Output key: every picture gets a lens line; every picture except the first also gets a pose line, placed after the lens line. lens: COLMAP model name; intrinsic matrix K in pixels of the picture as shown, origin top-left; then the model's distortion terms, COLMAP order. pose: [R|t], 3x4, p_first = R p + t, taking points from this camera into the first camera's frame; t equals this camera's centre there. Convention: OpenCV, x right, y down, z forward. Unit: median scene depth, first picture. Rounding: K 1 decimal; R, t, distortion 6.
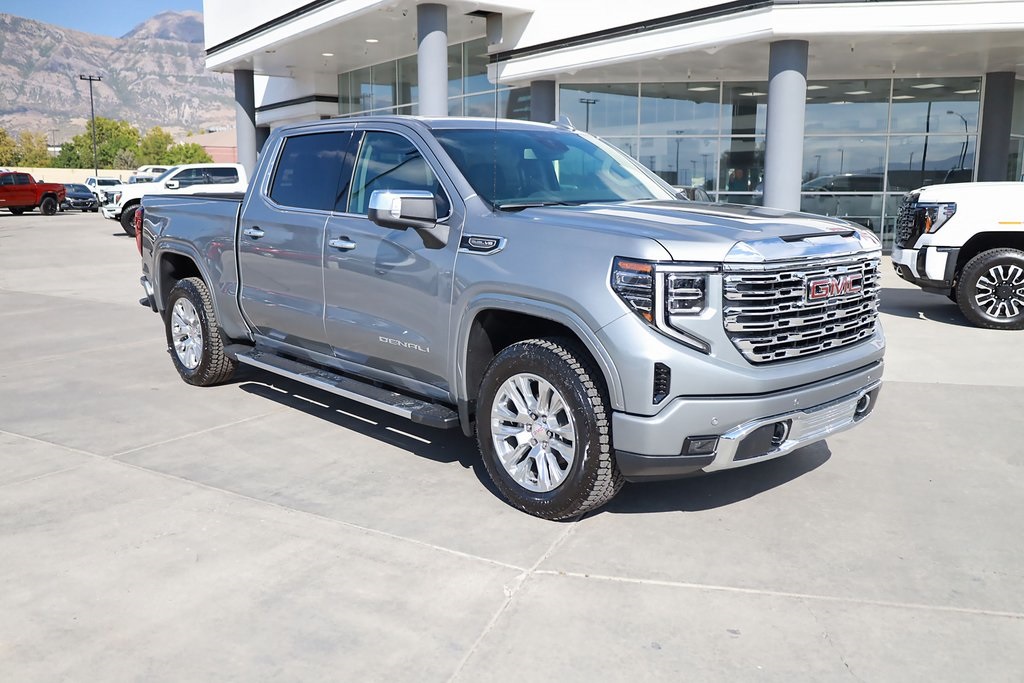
lens RADIAL K [[893.2, 0, 512.0], [0, 893.2, 341.5], [0, 0, 1]] dist [-0.011134, 0.005304]
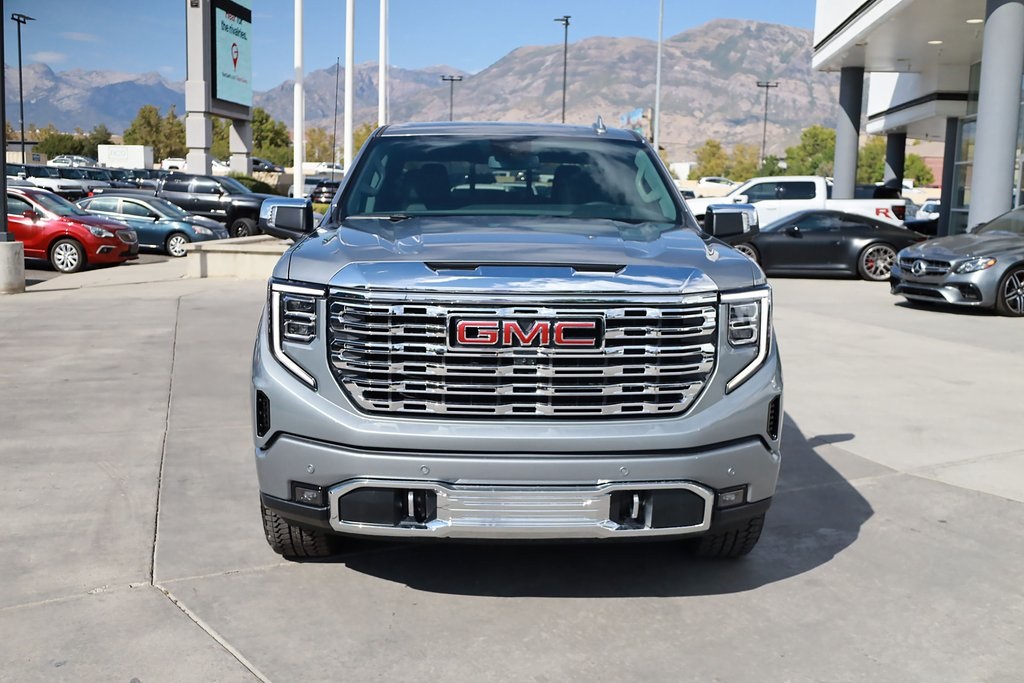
lens RADIAL K [[1058.2, 0, 512.0], [0, 1058.2, 341.5], [0, 0, 1]] dist [0.006386, 0.000008]
pose [[0.752447, 0.101735, -0.650749, 0.980852], [-0.130011, 0.991502, 0.004677, -0.059679], [0.645694, 0.081085, 0.759279, 0.323482]]
